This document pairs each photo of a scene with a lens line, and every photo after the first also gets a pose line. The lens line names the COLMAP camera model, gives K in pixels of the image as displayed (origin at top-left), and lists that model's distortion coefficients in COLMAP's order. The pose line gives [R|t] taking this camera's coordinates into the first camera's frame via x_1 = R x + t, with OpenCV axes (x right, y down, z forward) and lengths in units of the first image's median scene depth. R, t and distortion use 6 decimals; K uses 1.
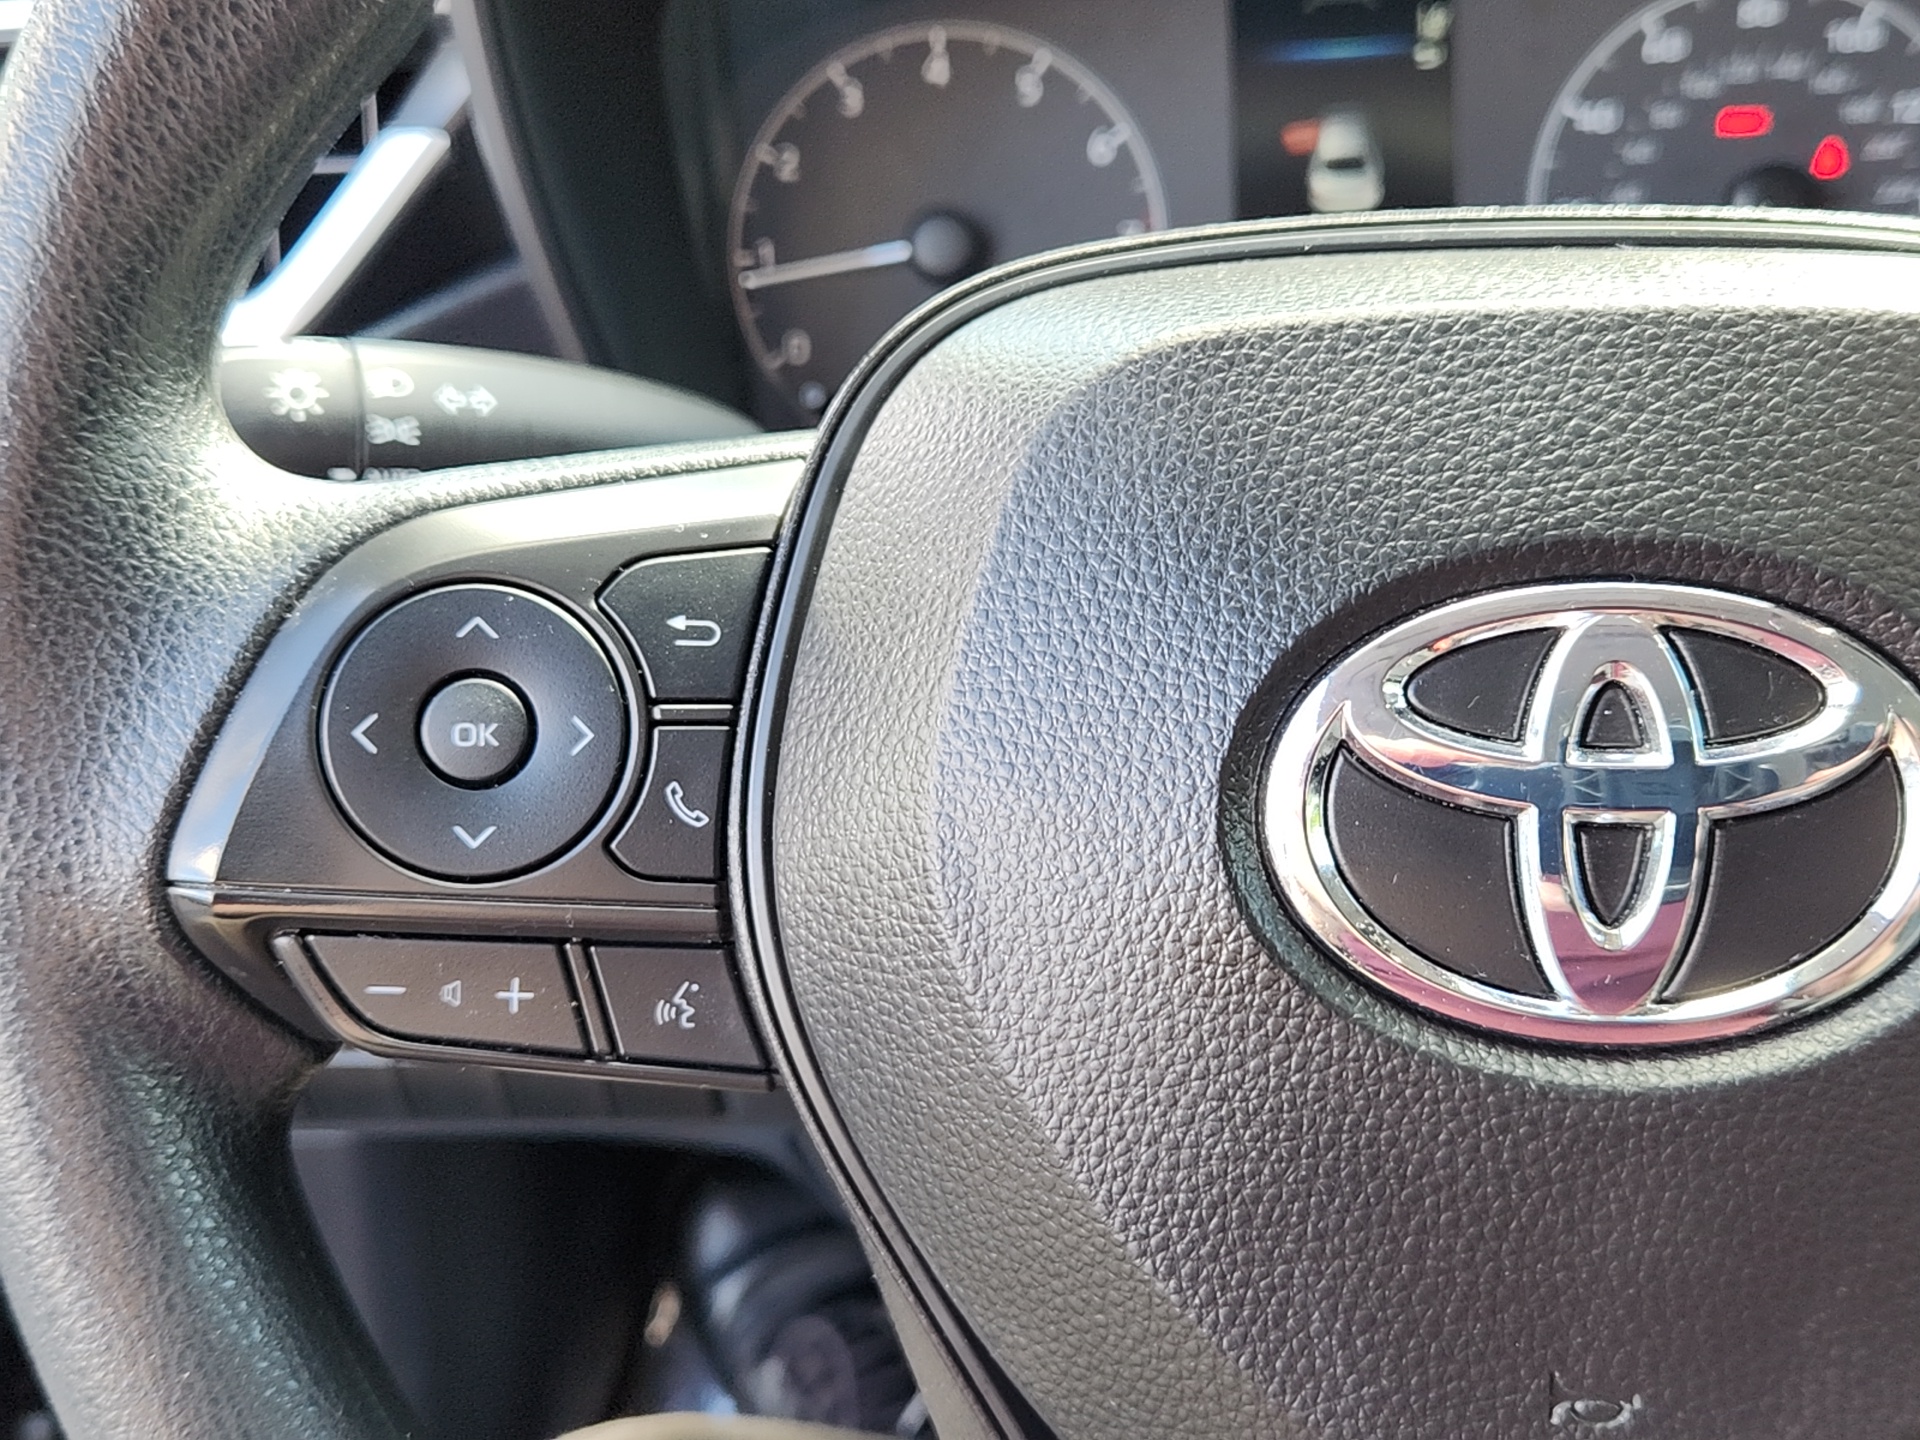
lens RADIAL K [[1977.4, 0, 987.1], [0, 1977.4, 710.1], [0, 0, 1]] dist [0.080613, -0.136189]
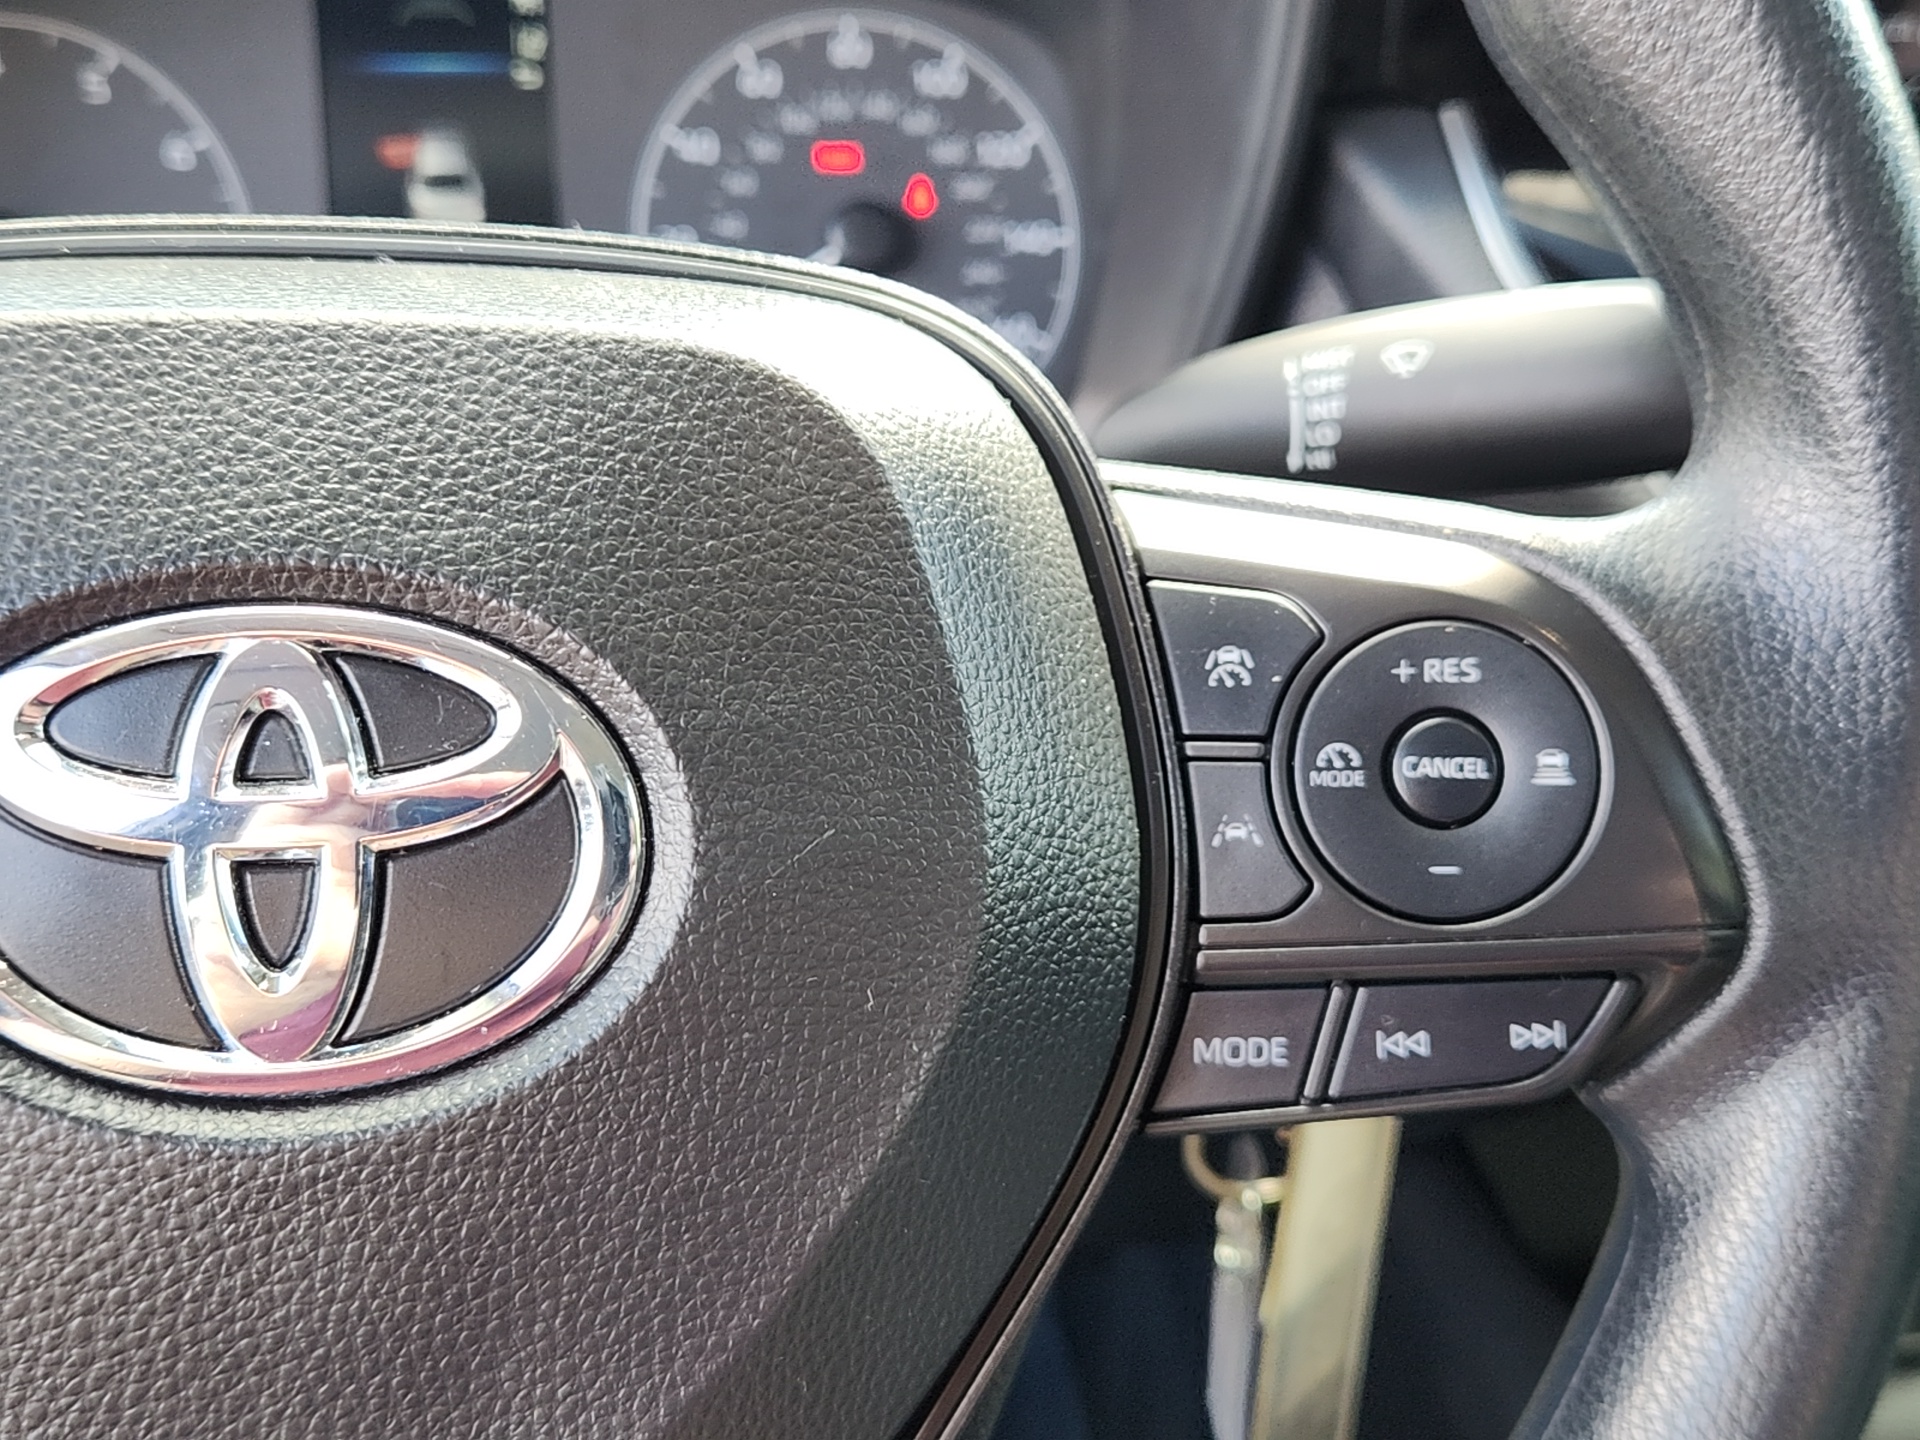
lens RADIAL K [[1977.4, 0, 987.1], [0, 1977.4, 710.1], [0, 0, 1]] dist [0.080613, -0.136189]
pose [[0.971103, -0.026408, 0.237196, 0.413976], [0.030455, 0.999446, -0.013413, 0.008714], [-0.236710, 0.020249, 0.971369, -0.003144]]
